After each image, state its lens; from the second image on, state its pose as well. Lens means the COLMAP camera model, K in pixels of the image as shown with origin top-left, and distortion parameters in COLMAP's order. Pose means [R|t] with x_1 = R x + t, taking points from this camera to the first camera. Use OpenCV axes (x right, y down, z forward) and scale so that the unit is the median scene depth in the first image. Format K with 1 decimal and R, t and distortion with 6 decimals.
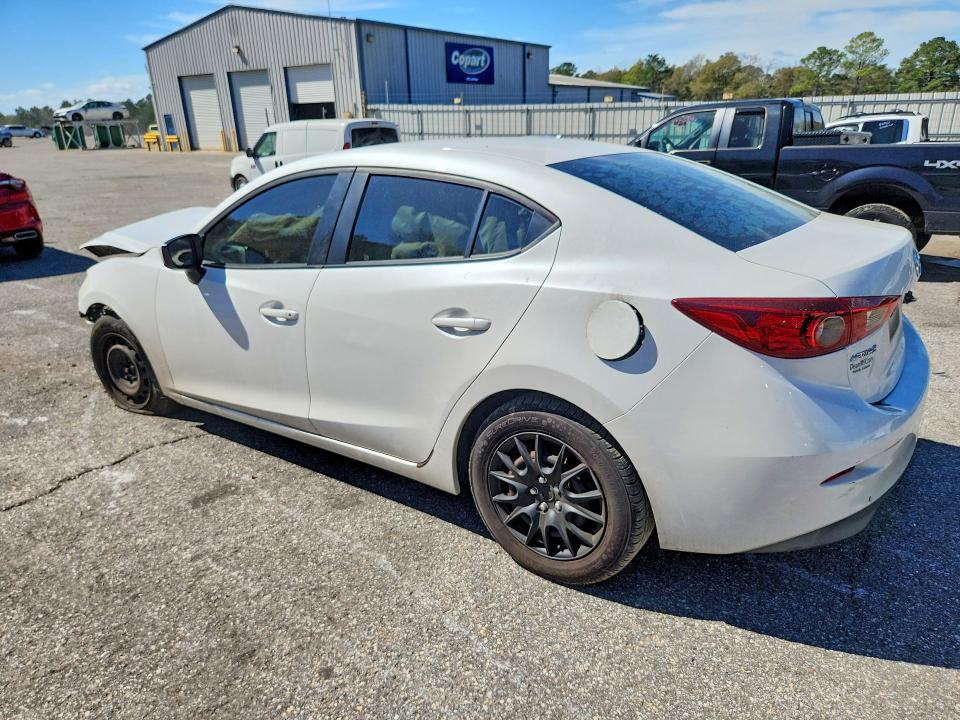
lens RADIAL K [[655.2, 0, 481.5], [0, 655.2, 353.8], [0, 0, 1]] dist [0.033155, -0.025395]
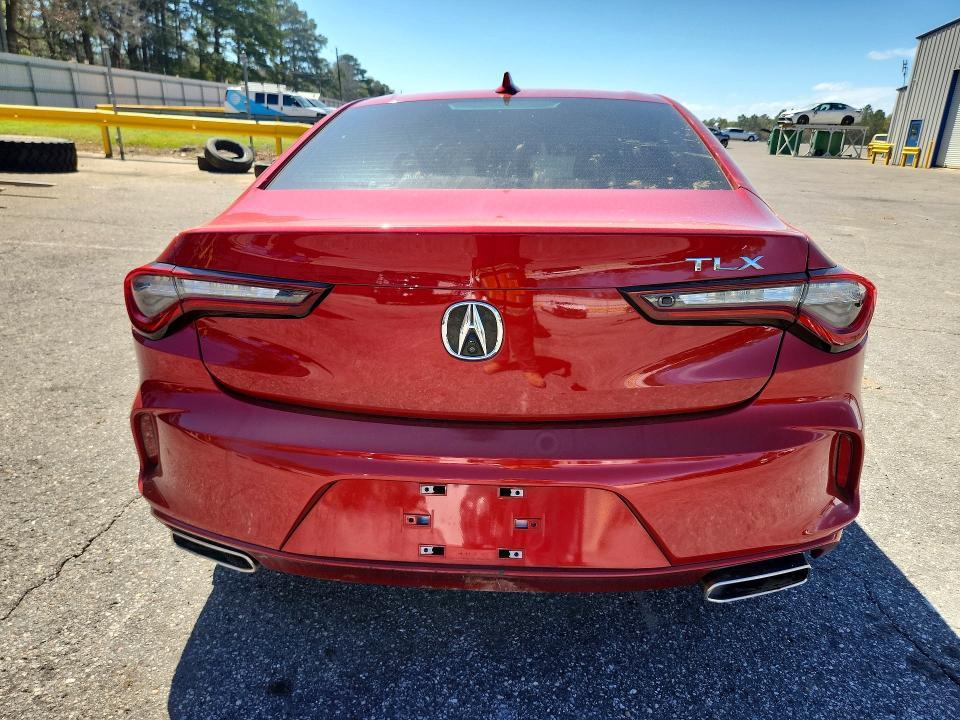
lens RADIAL K [[655.2, 0, 485.2], [0, 655.2, 360.0], [0, 0, 1]] dist [0.033155, -0.025395]
pose [[0.598351, 0.310404, -0.738665, -0.101586], [-0.315090, 0.938788, 0.139264, -0.038830], [0.736678, 0.149418, 0.659530, 0.133553]]
